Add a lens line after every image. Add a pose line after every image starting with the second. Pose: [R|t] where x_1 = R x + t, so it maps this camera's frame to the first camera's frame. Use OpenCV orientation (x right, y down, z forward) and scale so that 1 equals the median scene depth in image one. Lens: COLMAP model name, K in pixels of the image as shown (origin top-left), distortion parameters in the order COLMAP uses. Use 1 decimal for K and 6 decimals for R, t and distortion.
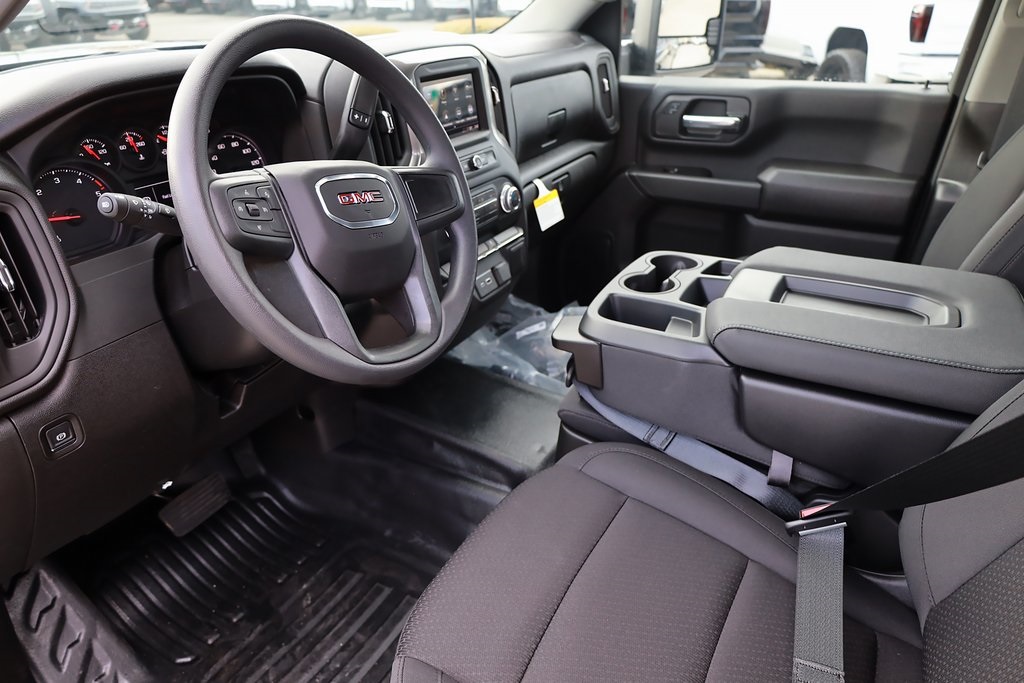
lens RADIAL K [[698.5, 0, 512.0], [0, 698.5, 341.5], [0, 0, 1]] dist [0.000786, 0.000165]
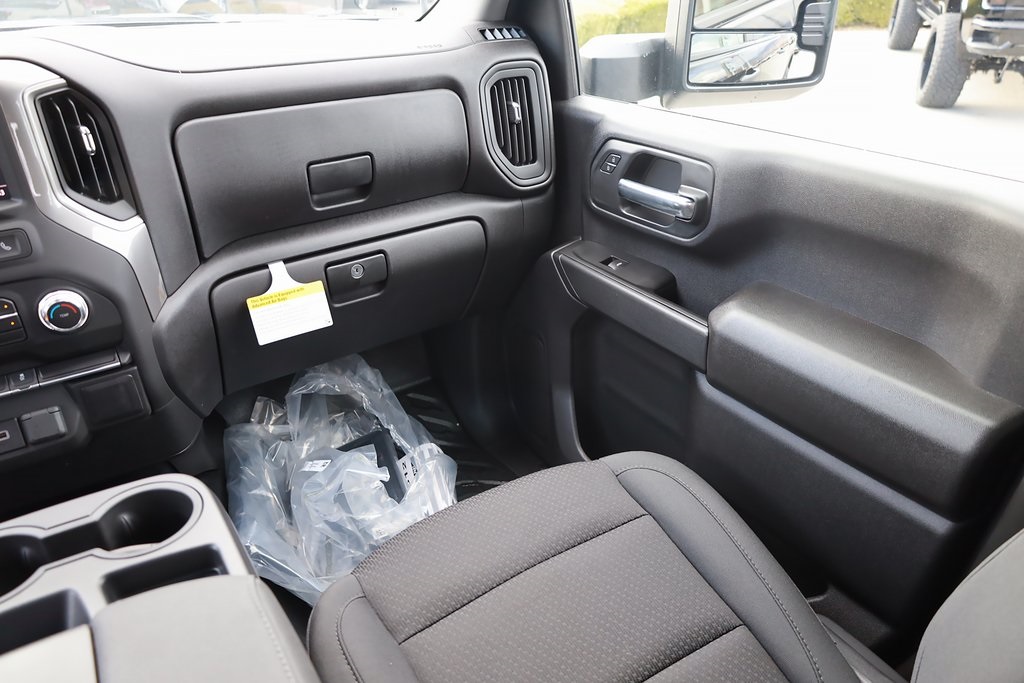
lens RADIAL K [[698.5, 0, 512.0], [0, 698.5, 341.5], [0, 0, 1]] dist [0.000786, 0.000165]
pose [[0.873028, 0.219926, -0.435263, 0.445292], [-0.200894, 0.975476, 0.089936, -0.227326], [0.444368, 0.008925, 0.895800, 0.455266]]
